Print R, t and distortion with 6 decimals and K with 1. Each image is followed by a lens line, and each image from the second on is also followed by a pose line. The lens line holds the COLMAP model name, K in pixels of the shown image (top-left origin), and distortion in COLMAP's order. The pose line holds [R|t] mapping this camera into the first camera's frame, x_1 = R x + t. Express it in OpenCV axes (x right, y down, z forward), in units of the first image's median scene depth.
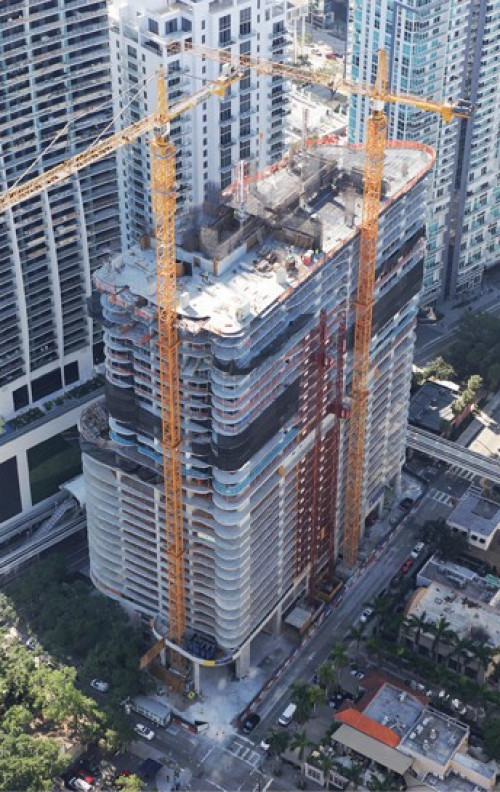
lens RADIAL K [[1494.2, 0, 250.0], [0, 1494.2, 396.0], [0, 0, 1]] dist [0.004292, 0.216088]
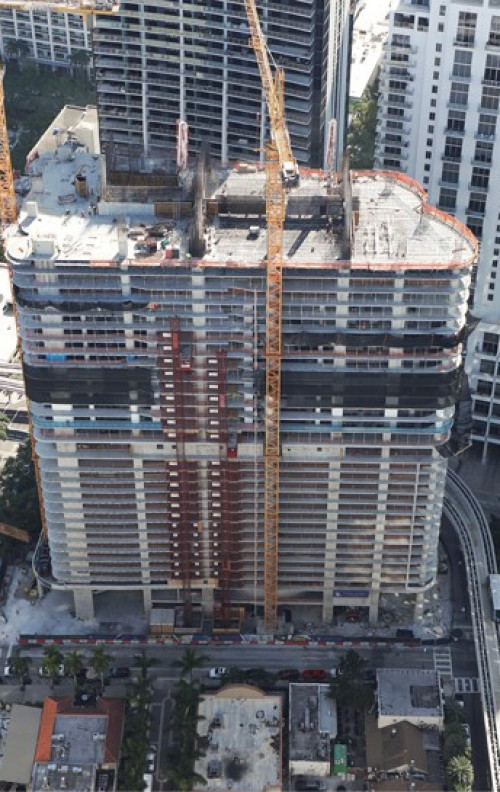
lens RADIAL K [[1494.2, 0, 250.0], [0, 1494.2, 396.0], [0, 0, 1]] dist [0.004292, 0.216088]
pose [[0.519421, 0.560757, -0.644790, 0.548063], [-0.519082, 0.806447, 0.283192, -0.239093], [0.678790, 0.187603, 0.709964, 0.336844]]
